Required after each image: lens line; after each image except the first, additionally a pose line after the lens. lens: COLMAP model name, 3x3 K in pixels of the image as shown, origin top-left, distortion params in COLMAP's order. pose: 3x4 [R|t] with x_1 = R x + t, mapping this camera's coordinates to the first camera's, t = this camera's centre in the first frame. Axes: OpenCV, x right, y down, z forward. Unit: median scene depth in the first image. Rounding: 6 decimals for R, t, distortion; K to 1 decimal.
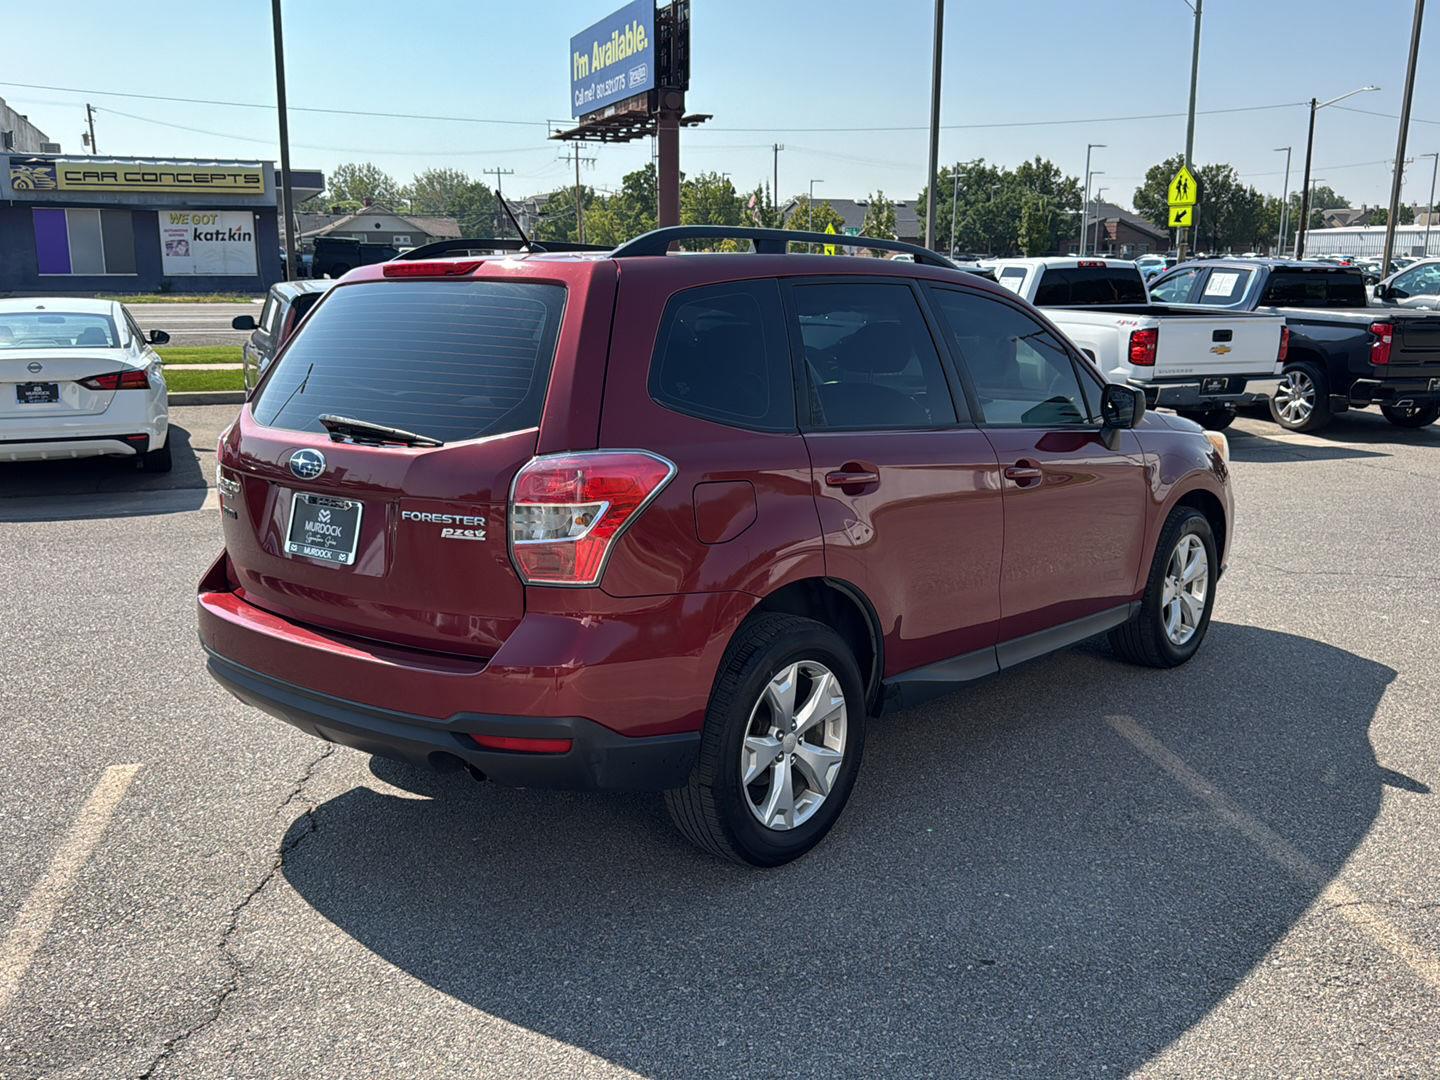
lens RADIAL K [[1285.4, 0, 720.0], [0, 1285.4, 540.0], [0, 0, 1]] dist [0.139570, -0.263908]
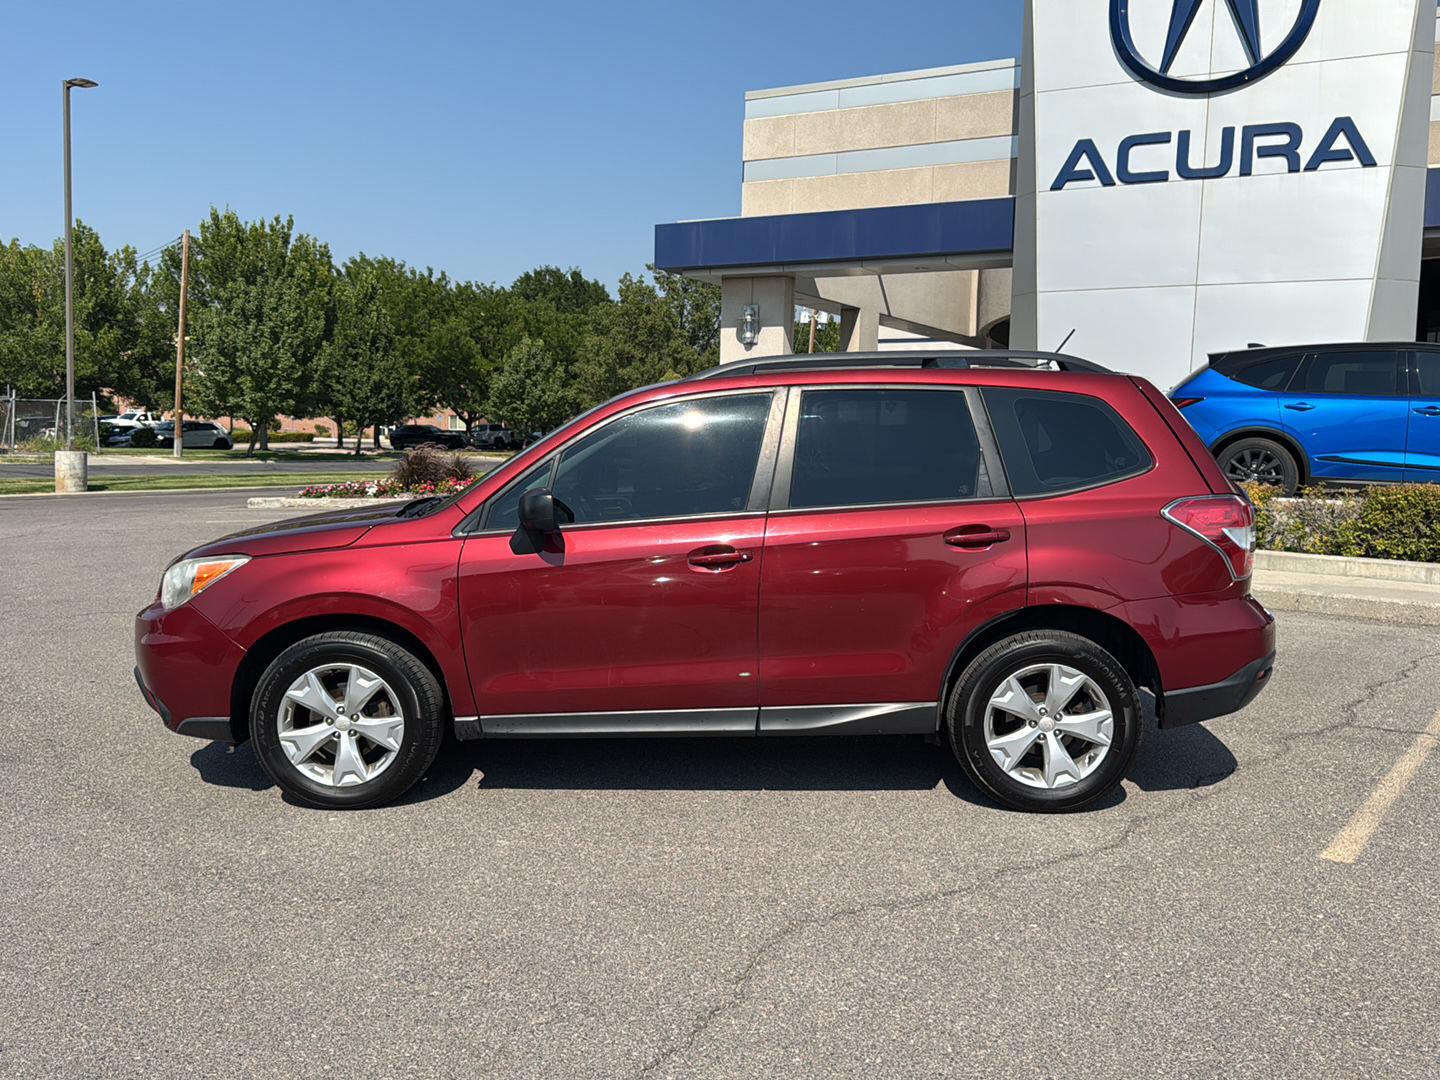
lens RADIAL K [[1285.4, 0, 720.0], [0, 1285.4, 540.0], [0, 0, 1]] dist [0.139570, -0.263908]
pose [[-0.638615, -0.078419, 0.765520, -0.073967], [0.139509, 0.966511, 0.215391, -0.028262], [-0.756774, 0.244349, -0.606289, 0.156077]]
